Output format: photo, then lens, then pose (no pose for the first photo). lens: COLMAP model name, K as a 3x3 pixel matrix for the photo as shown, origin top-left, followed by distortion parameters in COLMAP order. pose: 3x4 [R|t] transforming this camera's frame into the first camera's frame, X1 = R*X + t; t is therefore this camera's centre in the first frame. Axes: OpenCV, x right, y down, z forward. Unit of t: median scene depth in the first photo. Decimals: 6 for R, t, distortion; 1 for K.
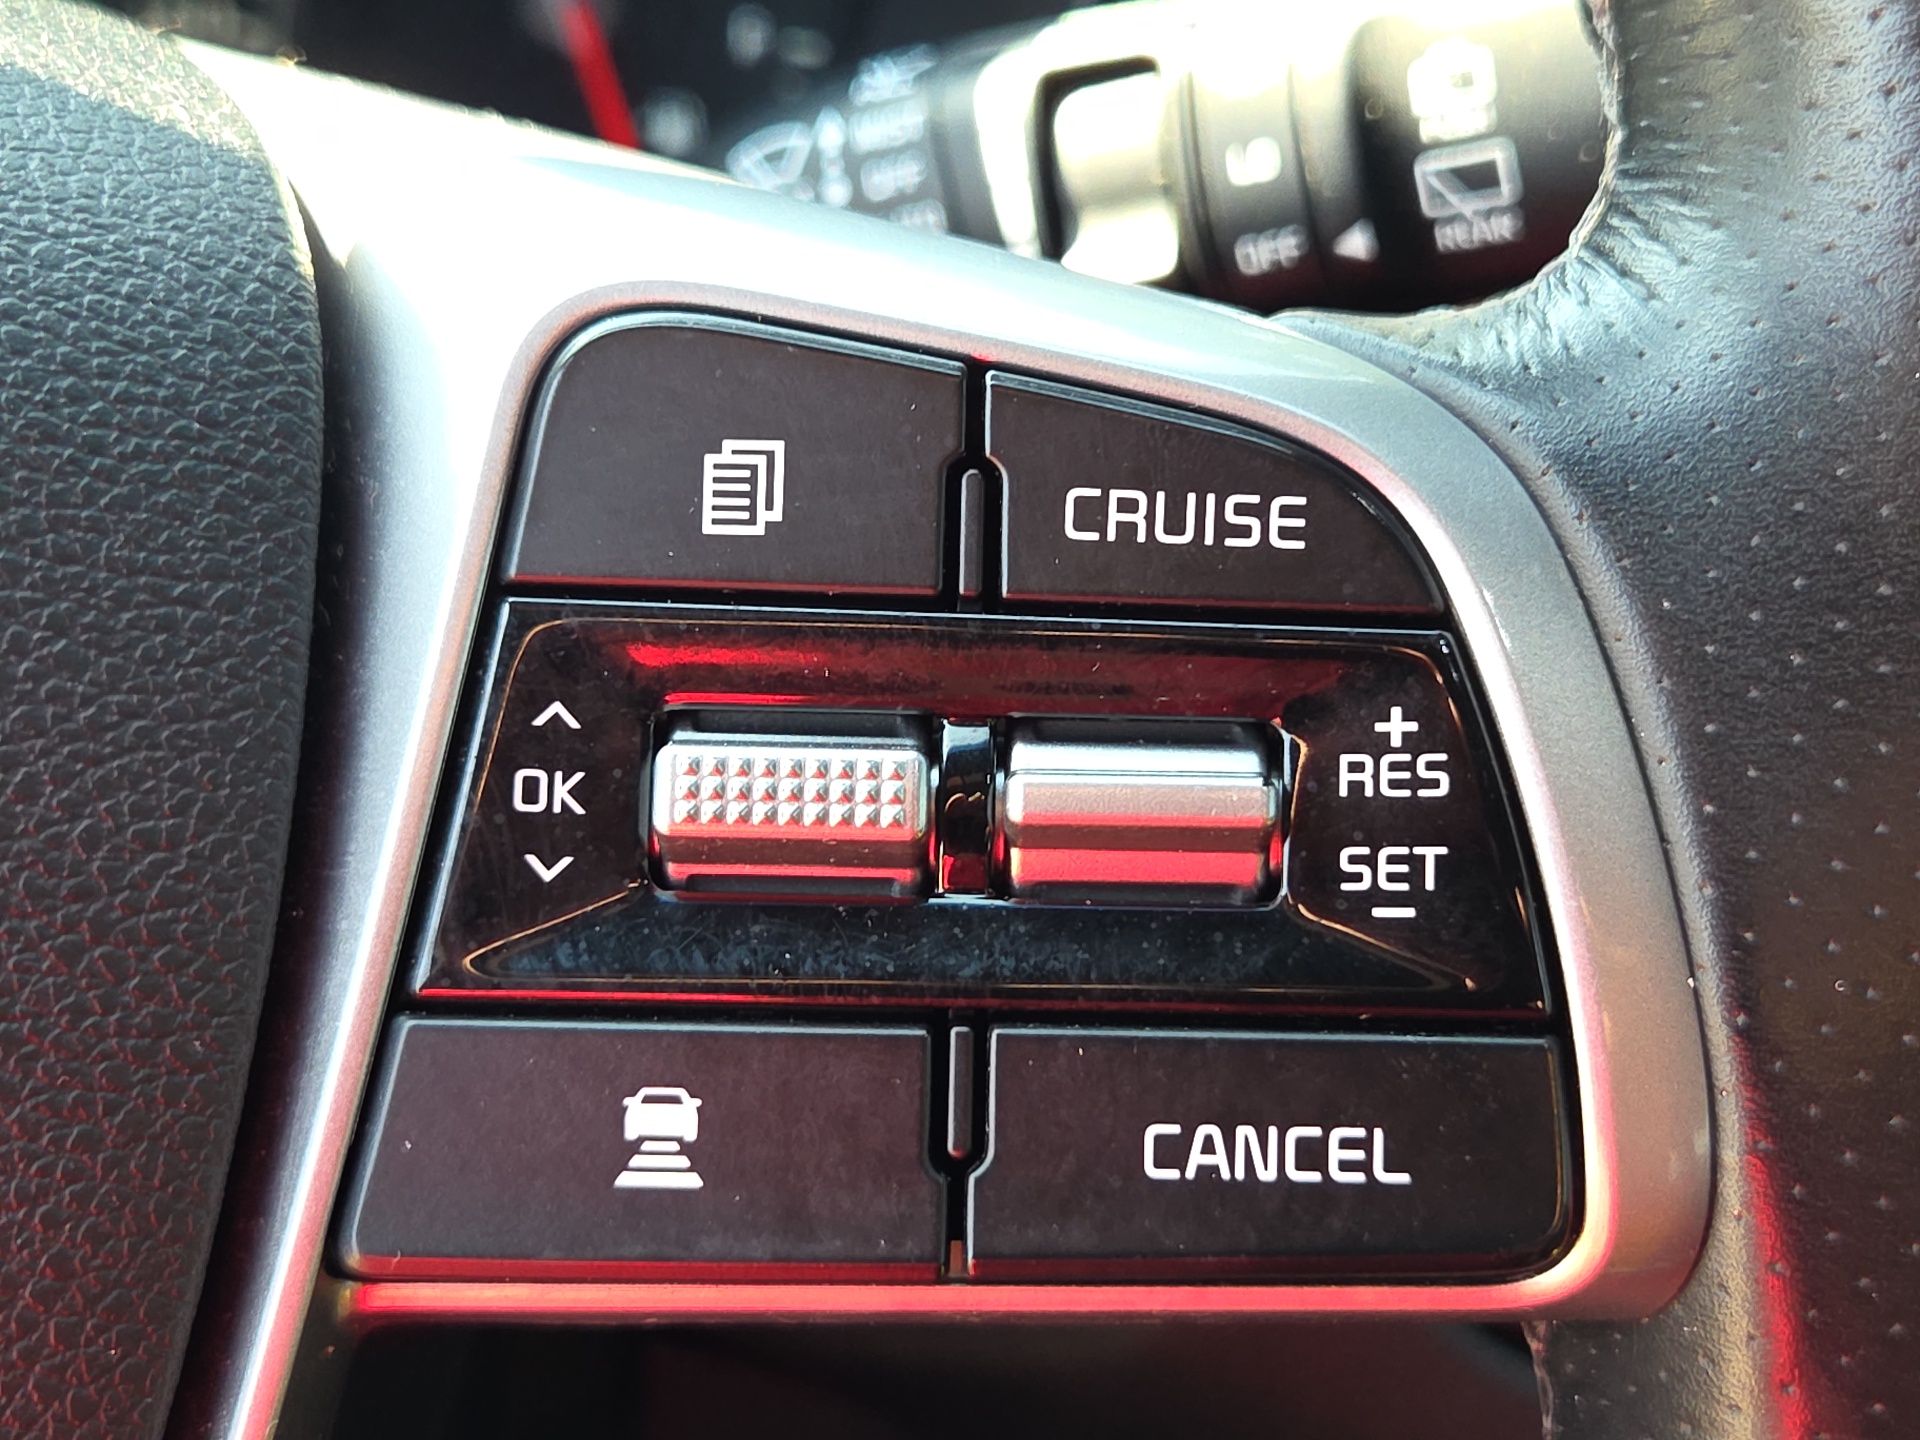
lens RADIAL K [[3015.0, 0, 956.3], [0, 3015.0, 722.9], [0, 0, 1]] dist [0.012872, 0.000000]
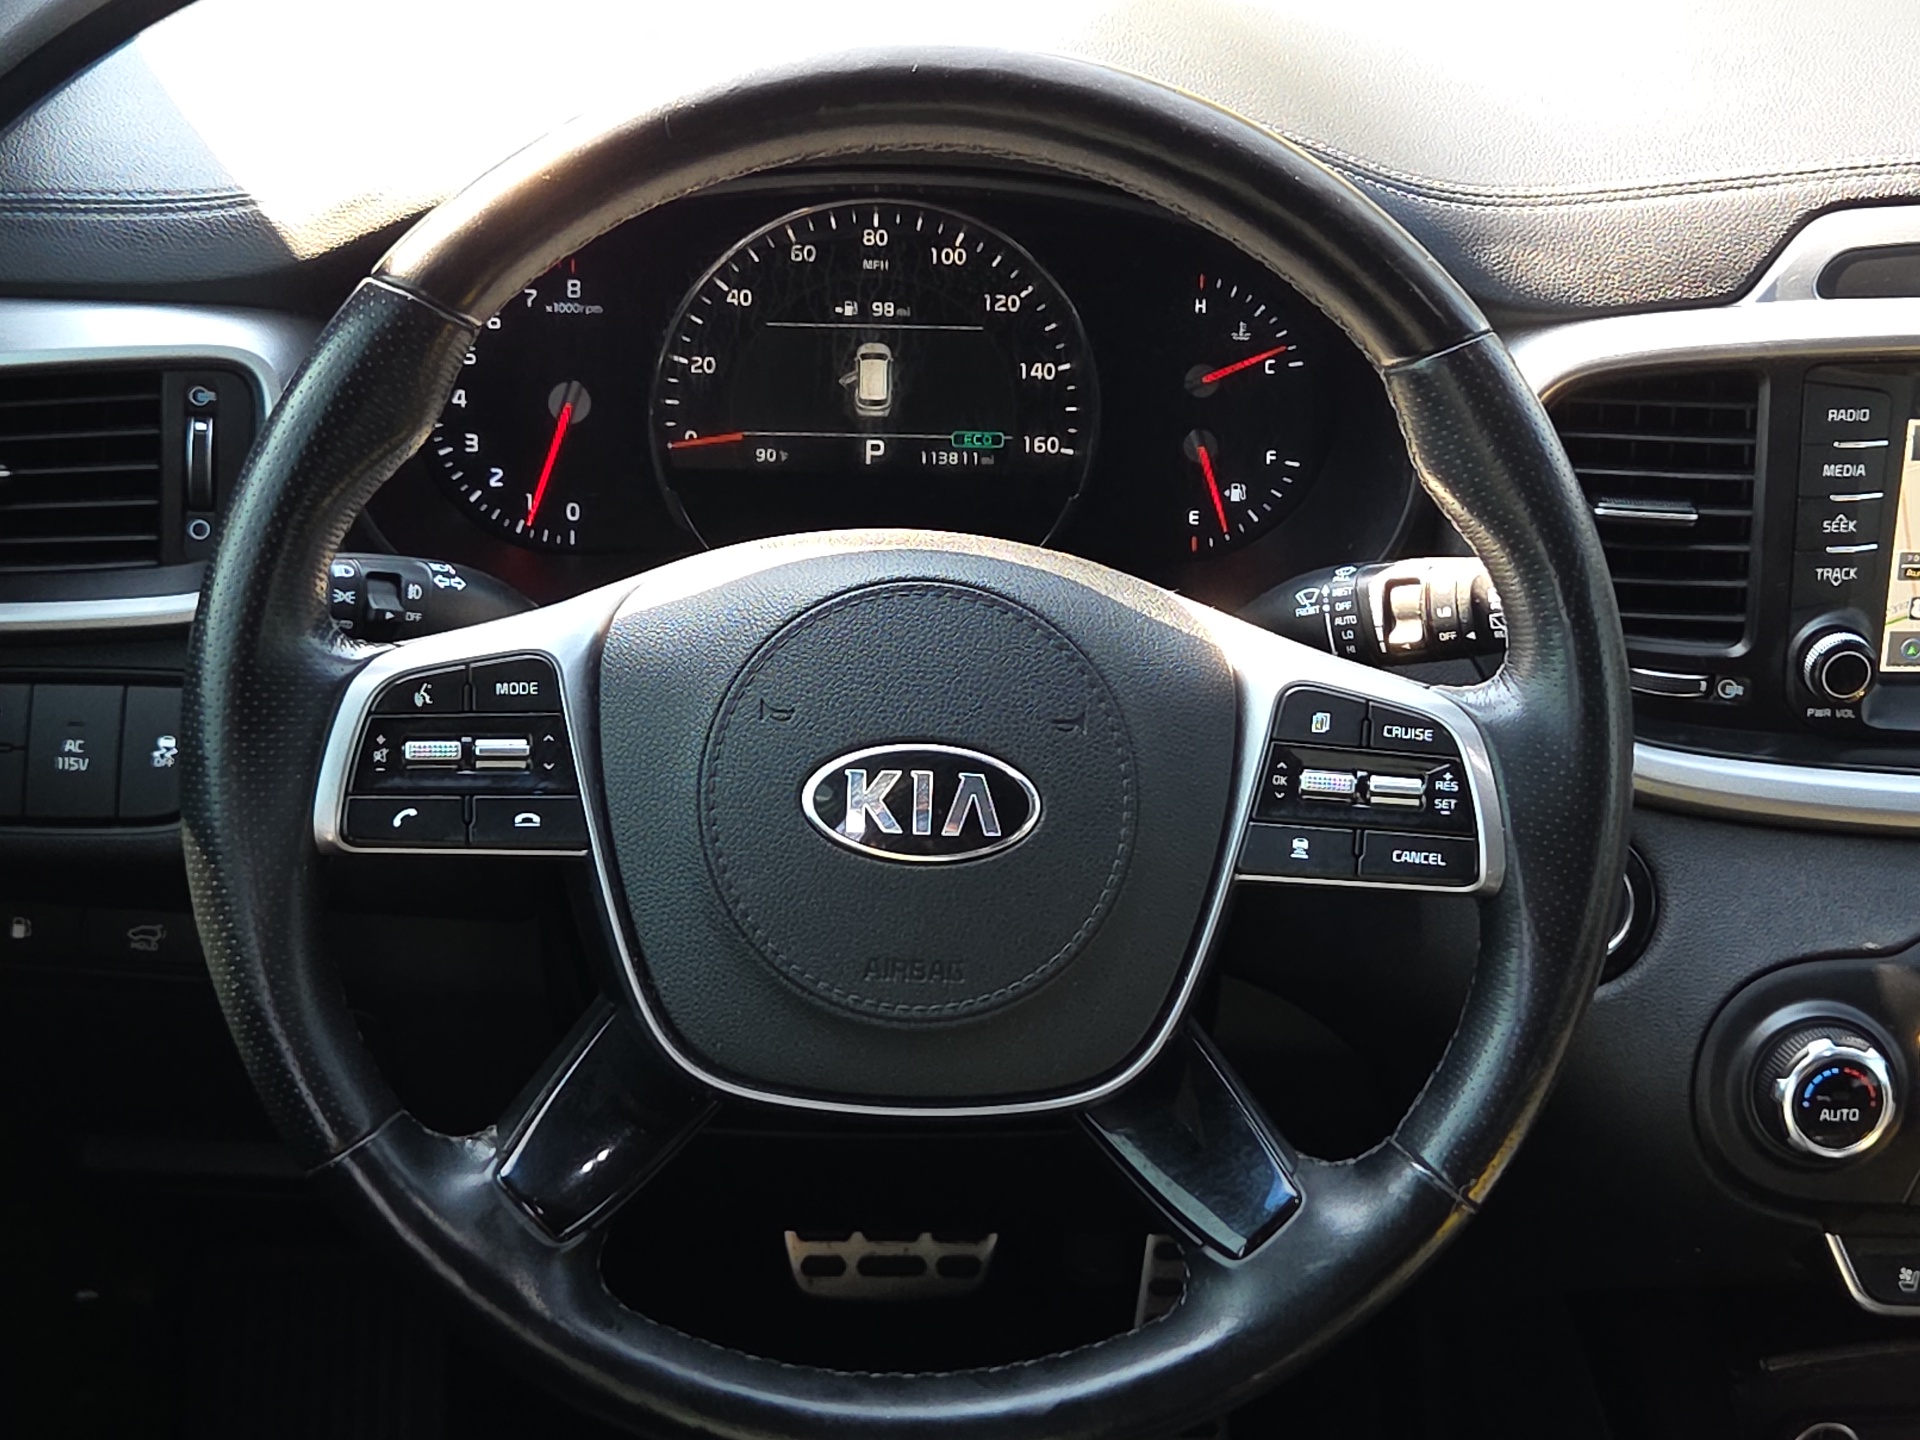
lens RADIAL K [[3281.7, 0, 976.6], [0, 3281.7, 672.3], [0, 0, 1]] dist [0.013627, 0.000000]
pose [[0.994413, 0.049754, -0.093101, -0.137958], [-0.049556, 0.998762, 0.004435, -0.158771], [0.093206, 0.000204, 0.995647, -4.580142]]
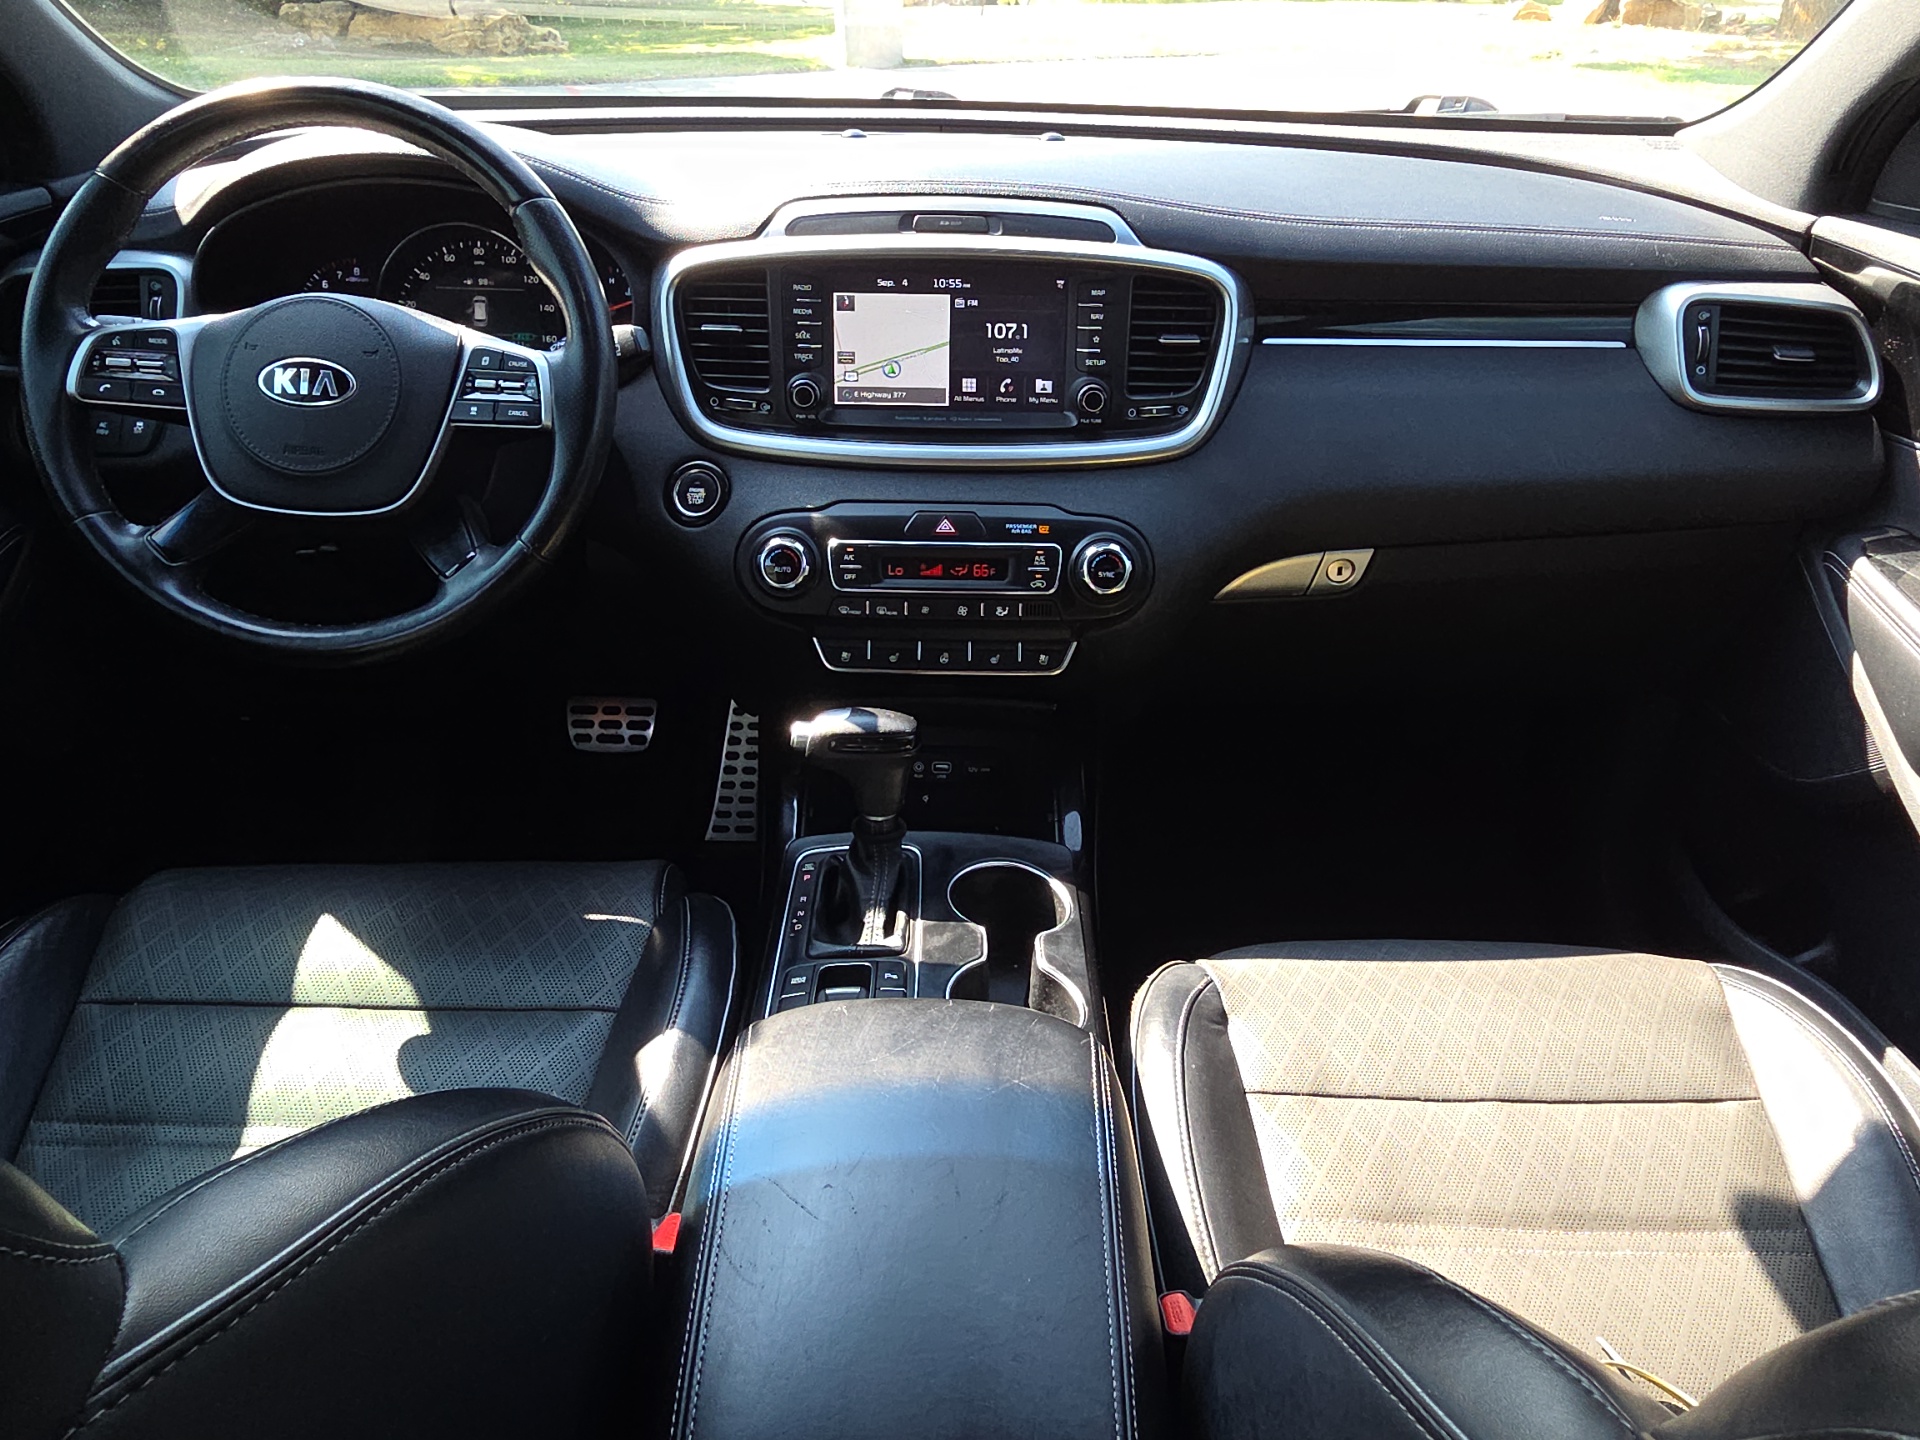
lens RADIAL K [[1350.1, 0, 962.6], [0, 1350.1, 704.7], [0, 0, 1]] dist [-0.002443, 0.008206]
pose [[0.985292, 0.063054, -0.158822, 2.864108], [-0.062981, 0.998000, 0.005502, 1.193142], [0.158851, 0.004582, 0.987292, -4.213865]]
